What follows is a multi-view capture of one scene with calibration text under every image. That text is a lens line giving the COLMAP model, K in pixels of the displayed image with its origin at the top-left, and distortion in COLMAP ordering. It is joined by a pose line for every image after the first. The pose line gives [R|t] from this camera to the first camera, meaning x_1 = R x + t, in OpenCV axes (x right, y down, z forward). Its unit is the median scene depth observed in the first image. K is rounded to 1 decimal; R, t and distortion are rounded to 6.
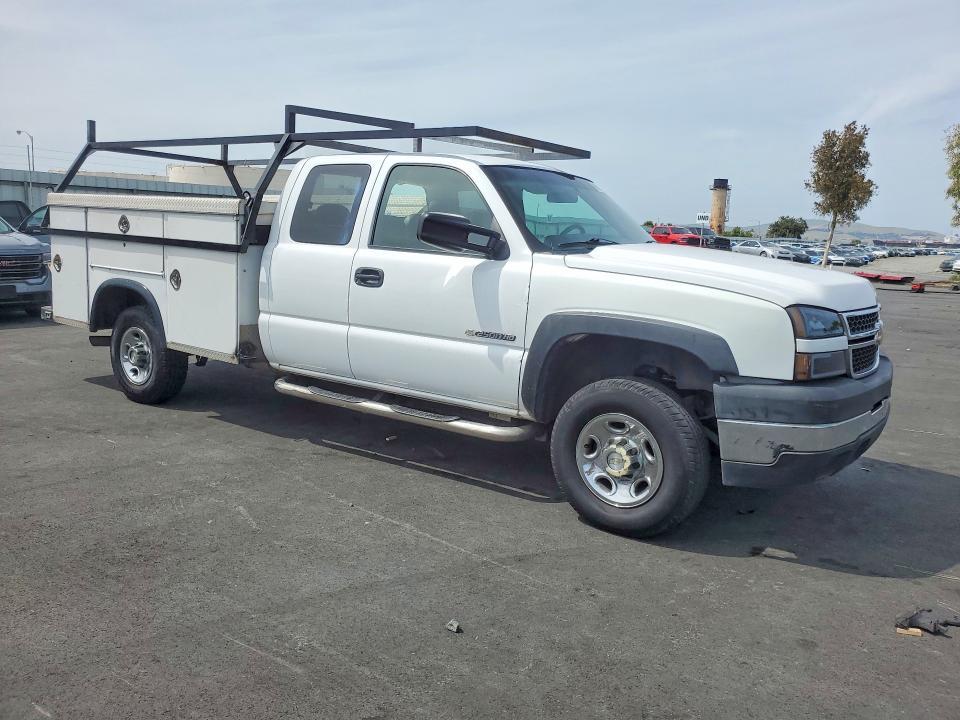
lens RADIAL K [[678.8, 0, 480.4], [0, 678.8, 344.5], [0, 0, 1]] dist [-0.047597, -0.000040]
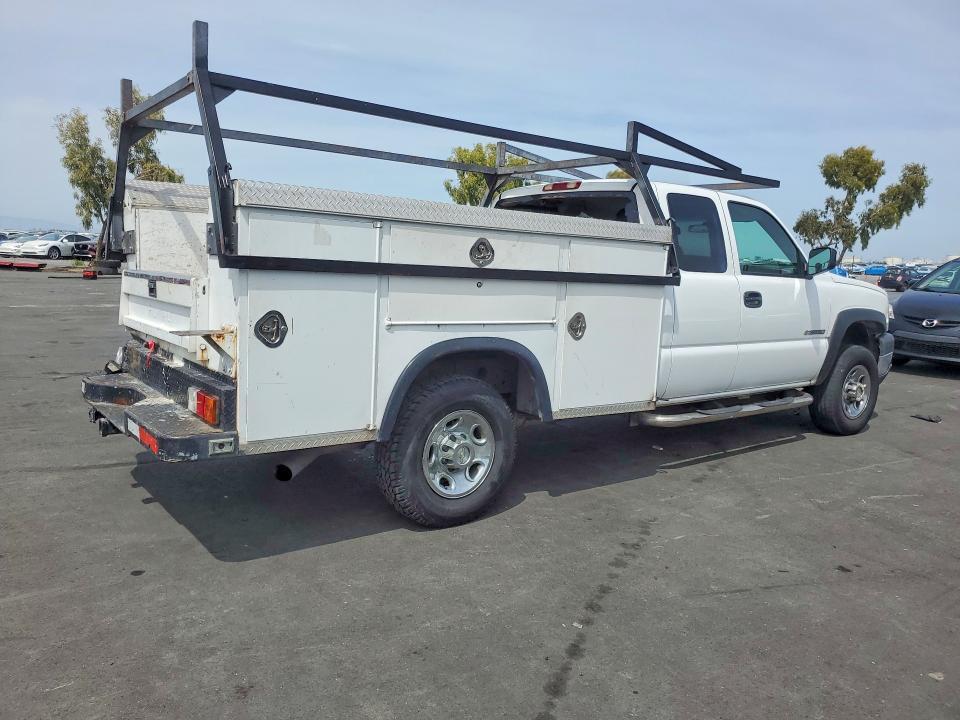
lens RADIAL K [[714.5, 0, 480.0], [0, 714.5, 360.0], [0, 0, 1]] dist [0.036624, -0.001066]
pose [[0.394738, -0.159577, 0.904830, -1.281376], [0.125983, 0.984901, 0.118738, -0.174840], [-0.910116, 0.067123, 0.408882, 0.796596]]
